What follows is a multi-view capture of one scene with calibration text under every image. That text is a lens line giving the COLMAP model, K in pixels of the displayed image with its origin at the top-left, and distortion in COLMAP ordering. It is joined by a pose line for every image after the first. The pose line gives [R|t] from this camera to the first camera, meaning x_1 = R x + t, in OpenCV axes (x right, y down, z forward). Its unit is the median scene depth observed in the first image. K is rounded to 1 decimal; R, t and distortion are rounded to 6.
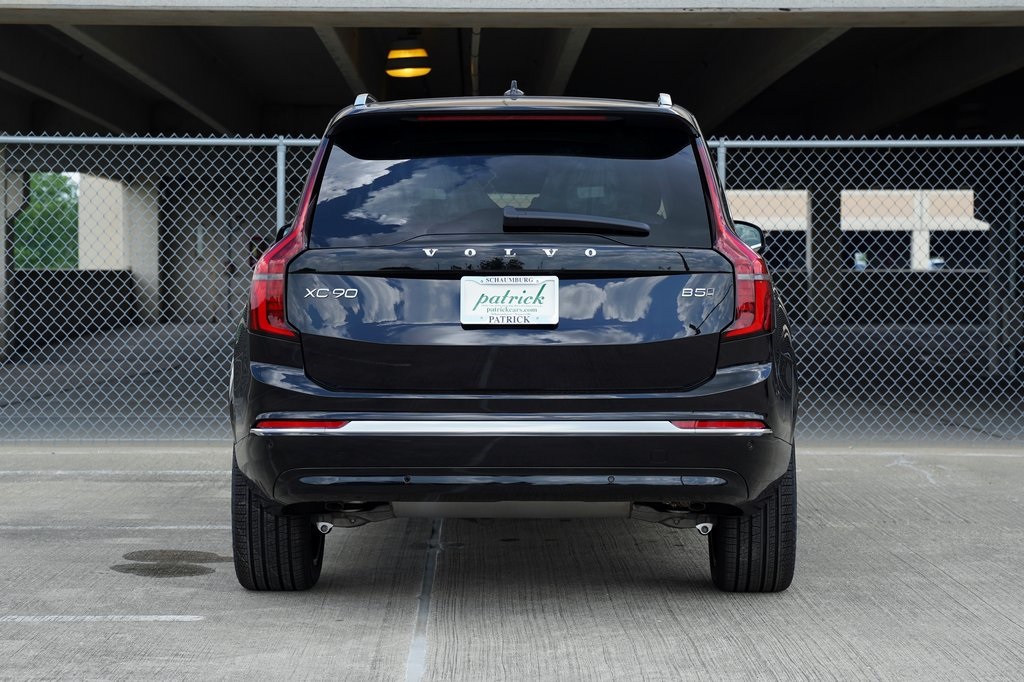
lens RADIAL K [[2563.6, 0, 511.4], [0, 2563.6, 296.2], [0, 0, 1]] dist [0.511261, -0.455174]
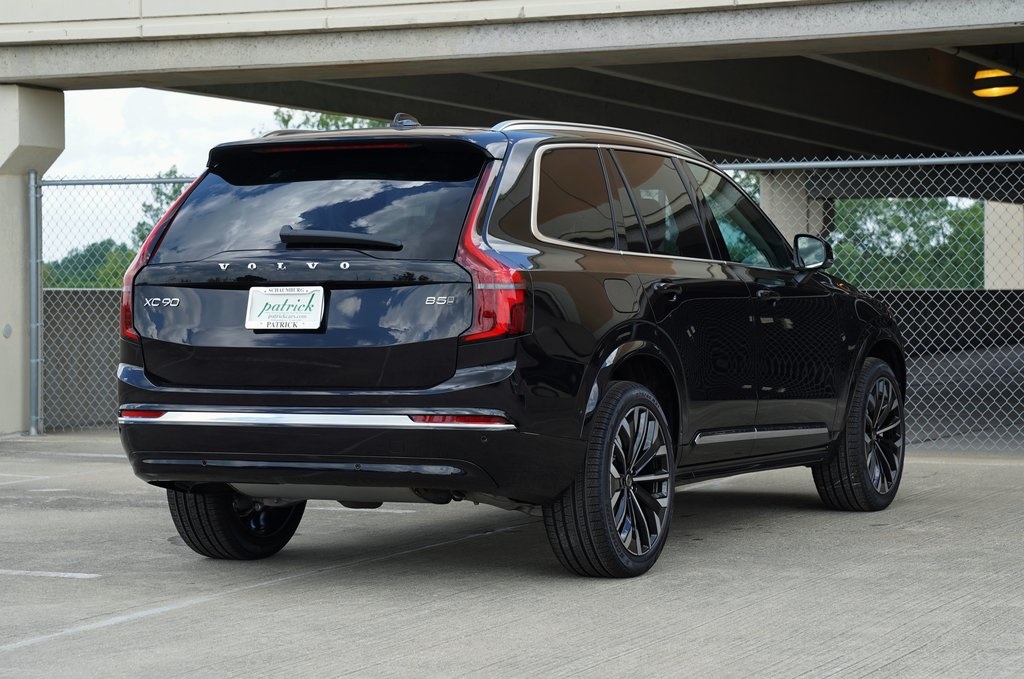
lens RADIAL K [[2519.9, 0, 512.0], [0, 2519.9, 339.5], [0, 0, 1]] dist [0.385111, 0.346991]
pose [[0.904164, 0.003119, -0.427175, 0.567902], [-0.000085, 0.999975, 0.007123, 0.007586], [0.427186, -0.006405, 0.904141, 0.027540]]
